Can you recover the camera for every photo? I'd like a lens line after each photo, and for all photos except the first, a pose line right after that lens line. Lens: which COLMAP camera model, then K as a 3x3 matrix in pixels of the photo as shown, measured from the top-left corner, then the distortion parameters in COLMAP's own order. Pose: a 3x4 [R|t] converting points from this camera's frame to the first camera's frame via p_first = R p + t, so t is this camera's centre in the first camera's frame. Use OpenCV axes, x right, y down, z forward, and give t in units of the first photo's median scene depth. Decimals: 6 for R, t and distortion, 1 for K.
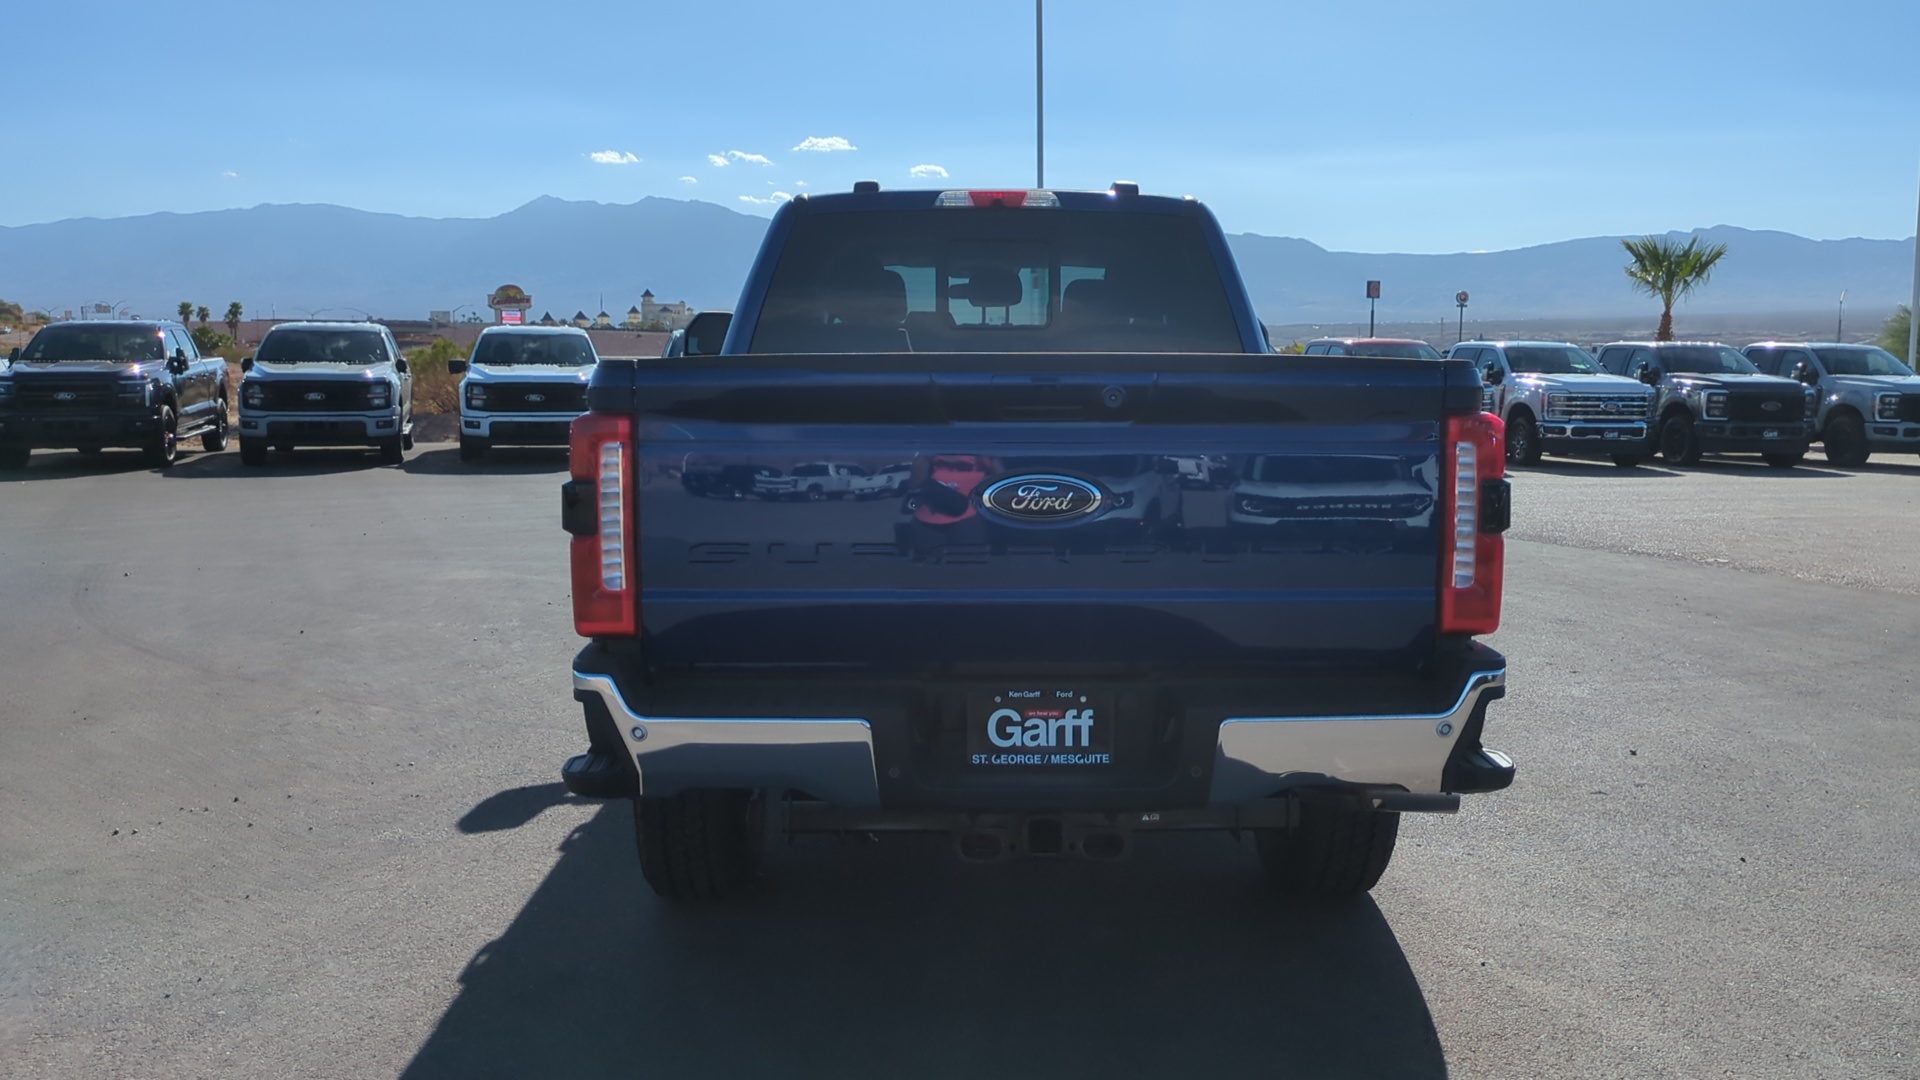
lens RADIAL K [[1637.4, 0, 951.9], [0, 1637.4, 546.0], [0, 0, 1]] dist [0.046309, -0.002464]
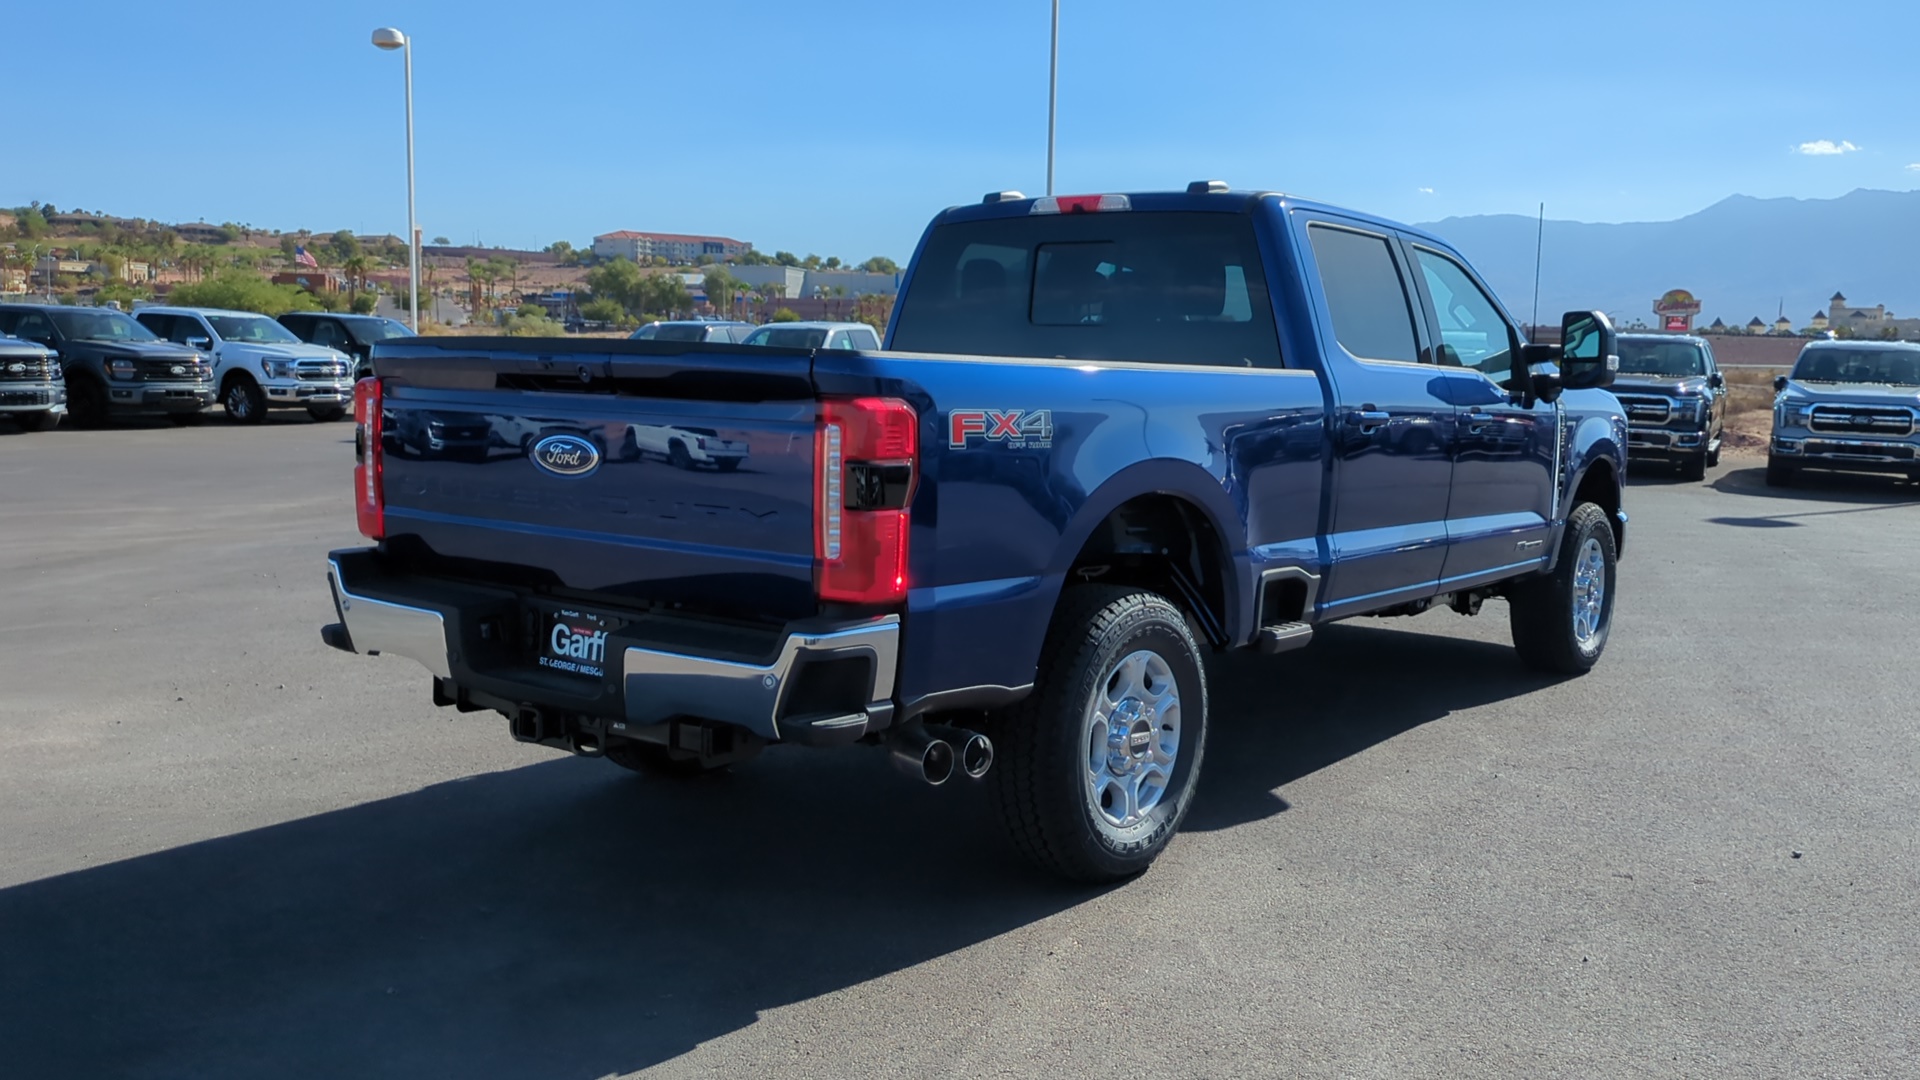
lens RADIAL K [[1629.5, 0, 959.9], [0, 1629.5, 518.6], [0, 0, 1]] dist [0.043811, -0.005546]
pose [[0.788352, 0.074711, -0.610672, 1.019892], [-0.086963, 0.996165, 0.009607, -0.018221], [0.609048, 0.045532, 0.791825, 0.199278]]
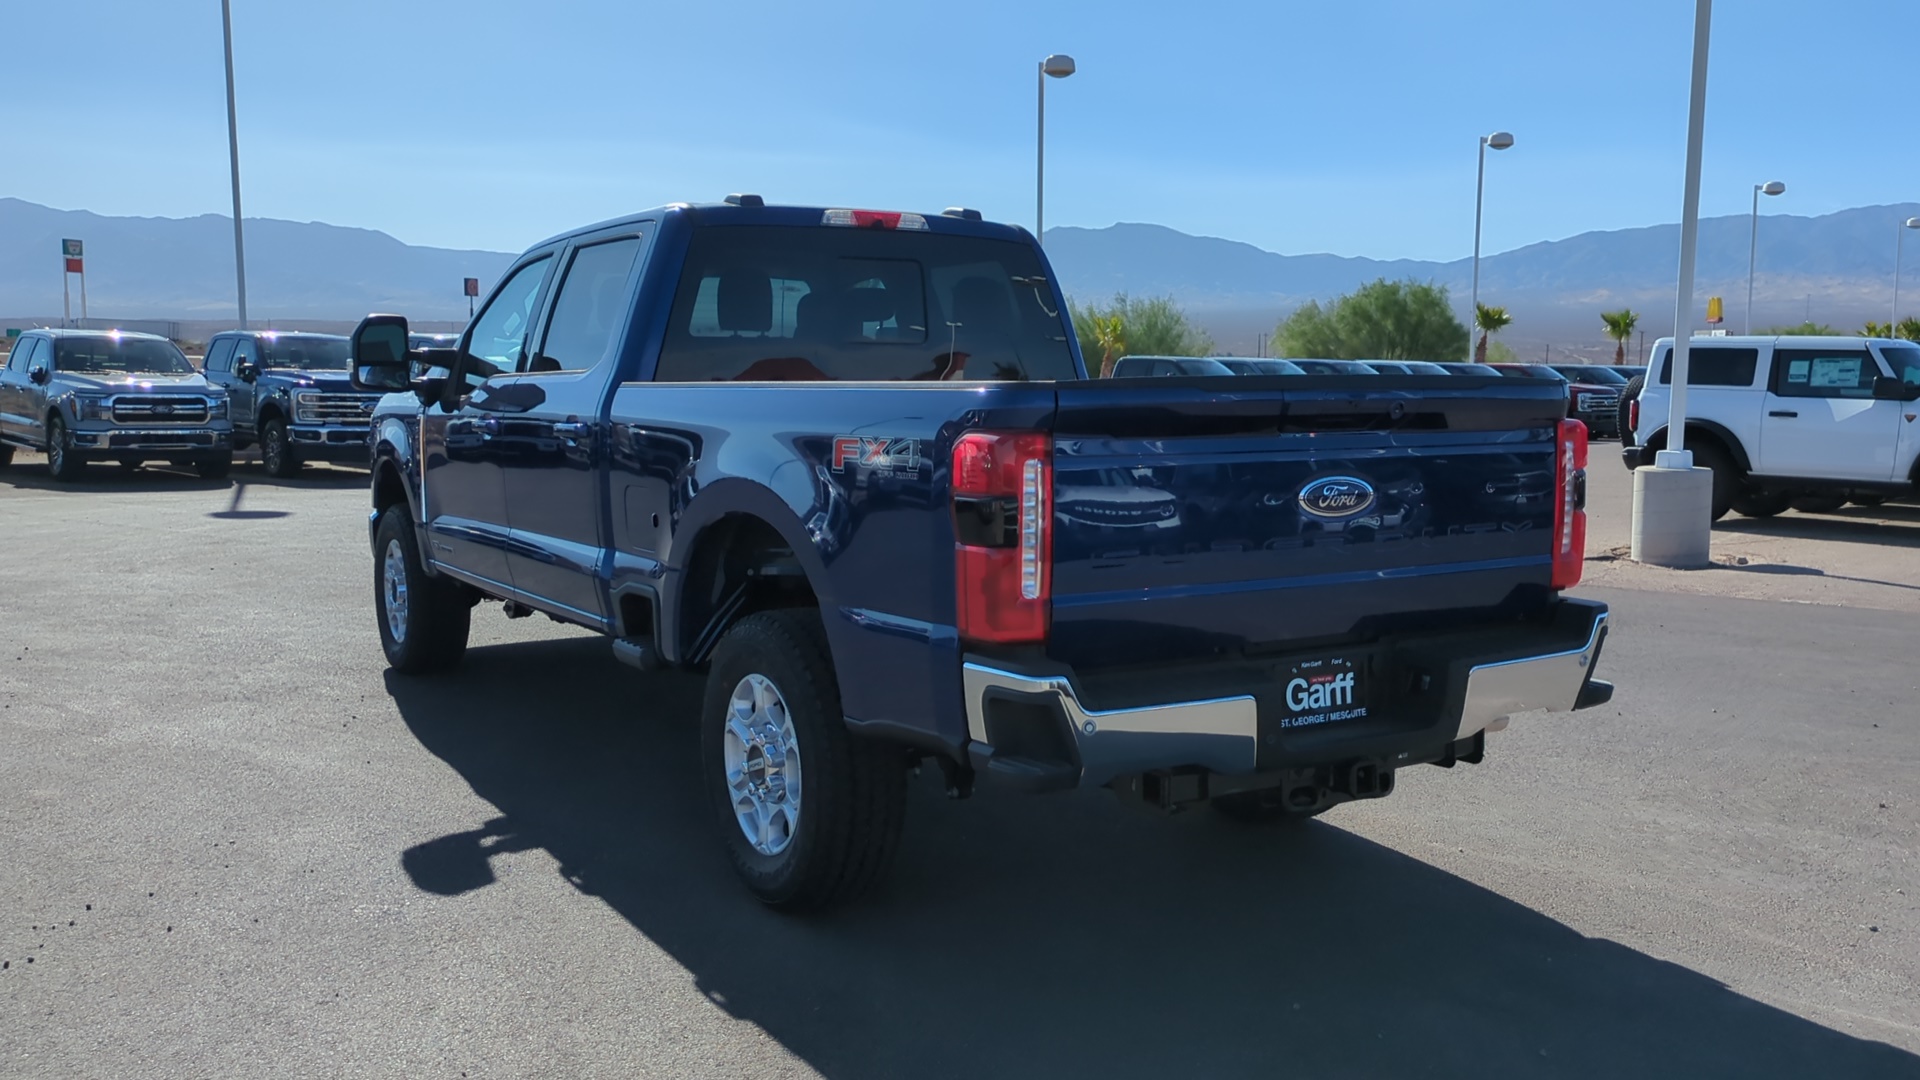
lens RADIAL K [[1663.6, 0, 960.0], [0, 1663.6, 540.0], [0, 0, 1]] dist [0.019880, -0.000926]
pose [[0.862129, -0.050598, 0.504156, -0.767557], [0.052948, 0.998550, 0.009672, -0.023161], [-0.503915, 0.018356, 0.863558, 0.094300]]
